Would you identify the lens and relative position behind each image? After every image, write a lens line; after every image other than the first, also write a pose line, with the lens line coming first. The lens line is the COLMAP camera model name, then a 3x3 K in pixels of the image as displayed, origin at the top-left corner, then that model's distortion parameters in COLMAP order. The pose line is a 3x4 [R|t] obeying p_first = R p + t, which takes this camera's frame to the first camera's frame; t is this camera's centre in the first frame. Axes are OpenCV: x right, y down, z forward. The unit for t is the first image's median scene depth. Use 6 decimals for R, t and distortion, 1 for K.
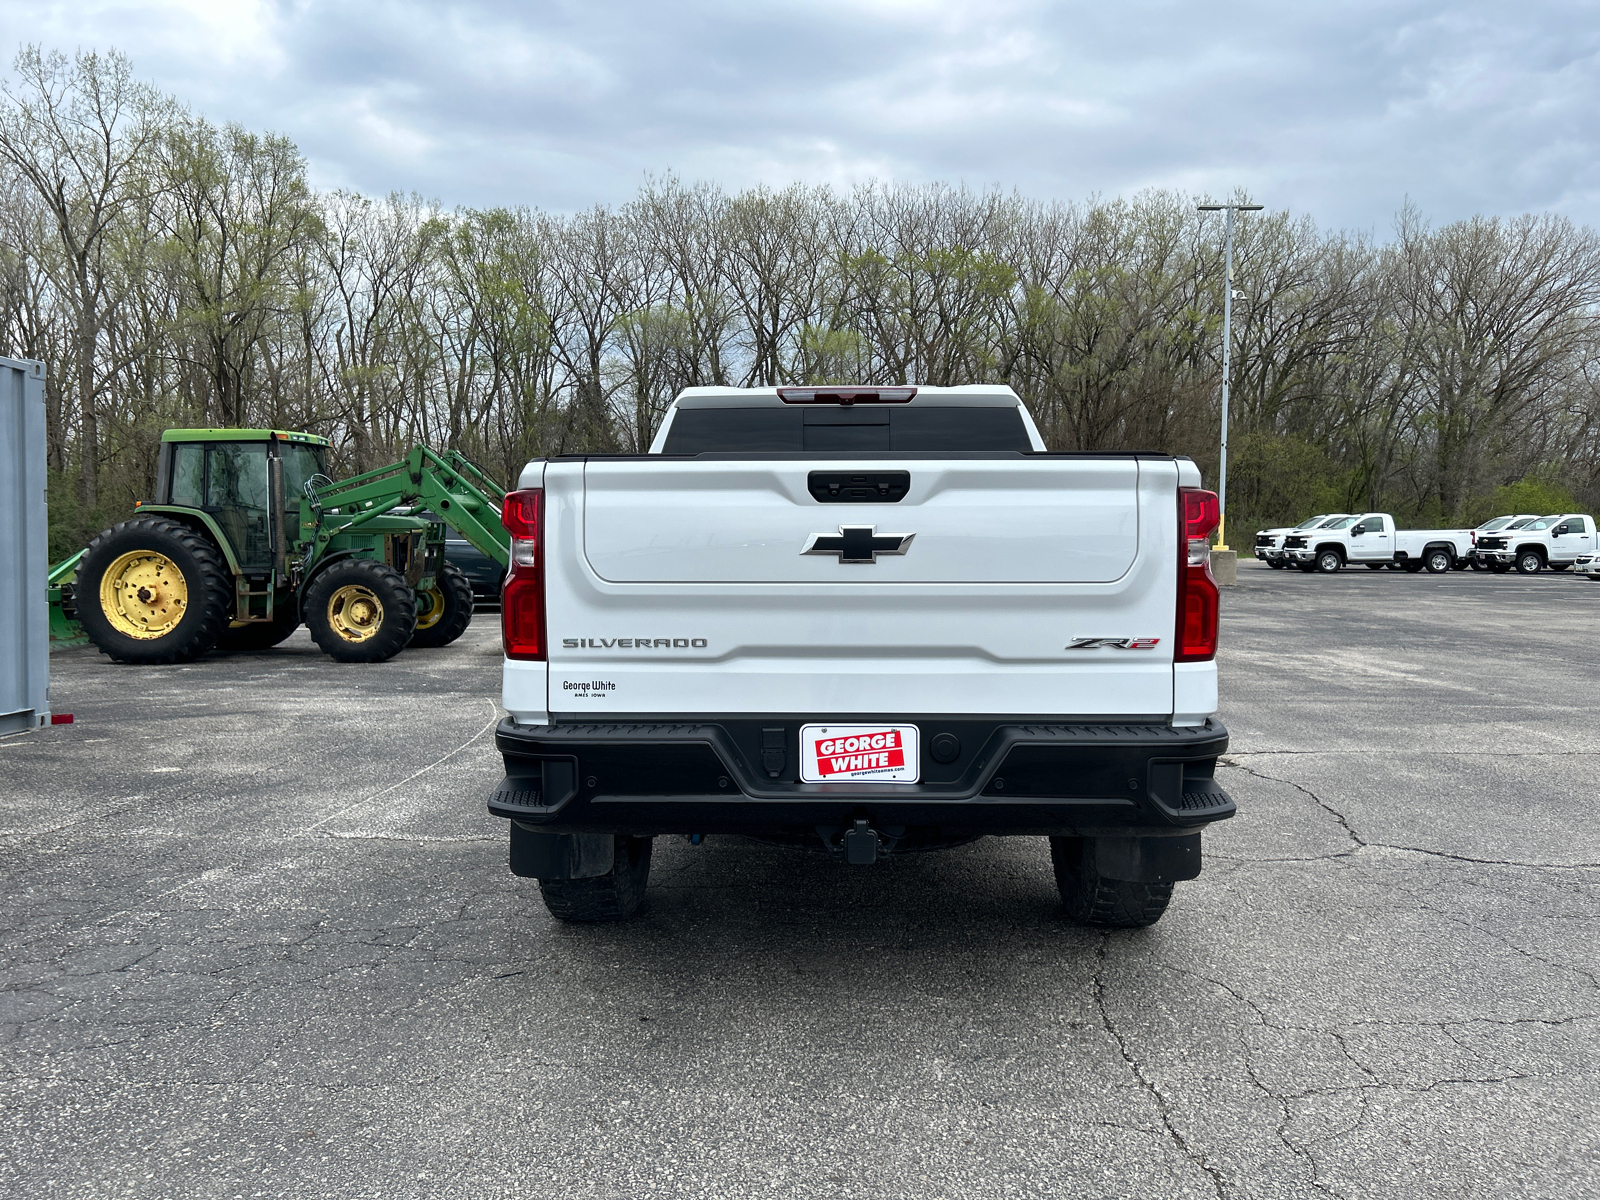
lens RADIAL K [[1195.1, 0, 805.1], [0, 1195.1, 592.7], [0, 0, 1]] dist [0.069113, -0.073357]
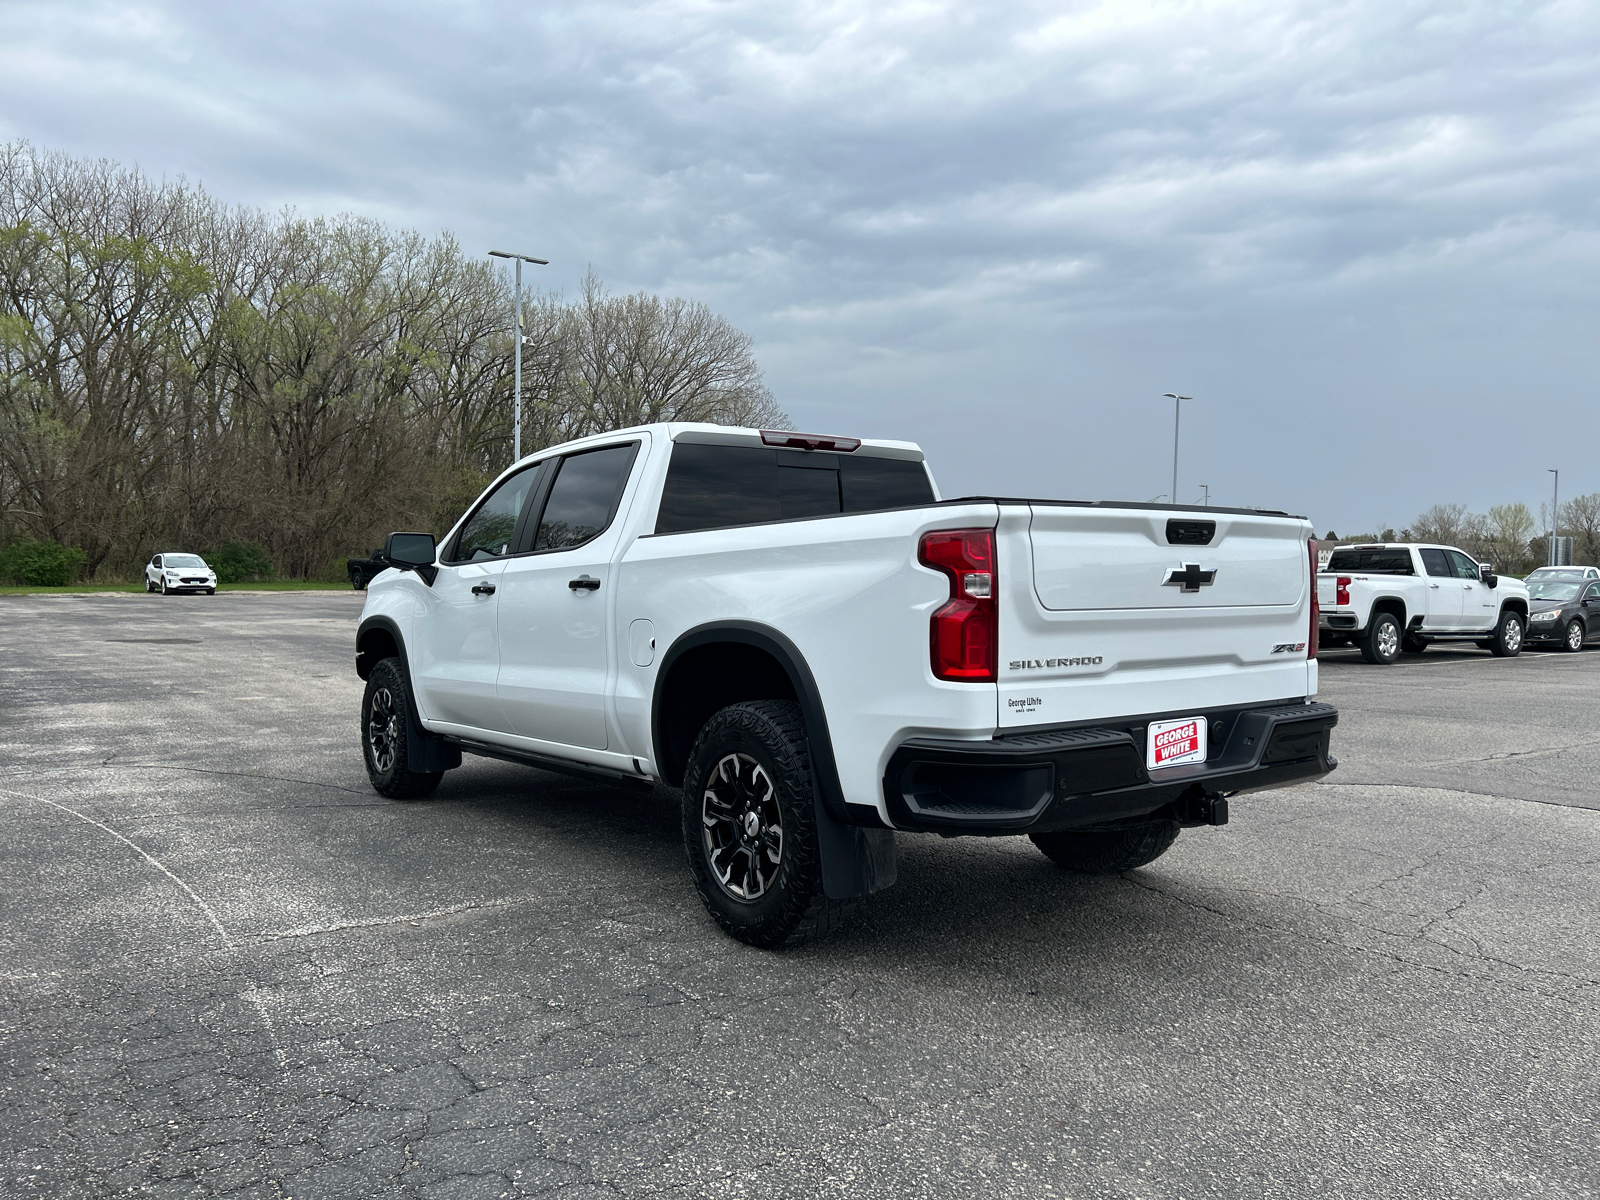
lens RADIAL K [[1195.1, 0, 805.1], [0, 1195.1, 592.7], [0, 0, 1]] dist [0.069113, -0.073357]
pose [[0.788102, -0.008539, 0.615486, -0.144413], [0.024557, 0.999544, -0.017577, -0.001553], [-0.615055, 0.028967, 0.787952, 0.032230]]
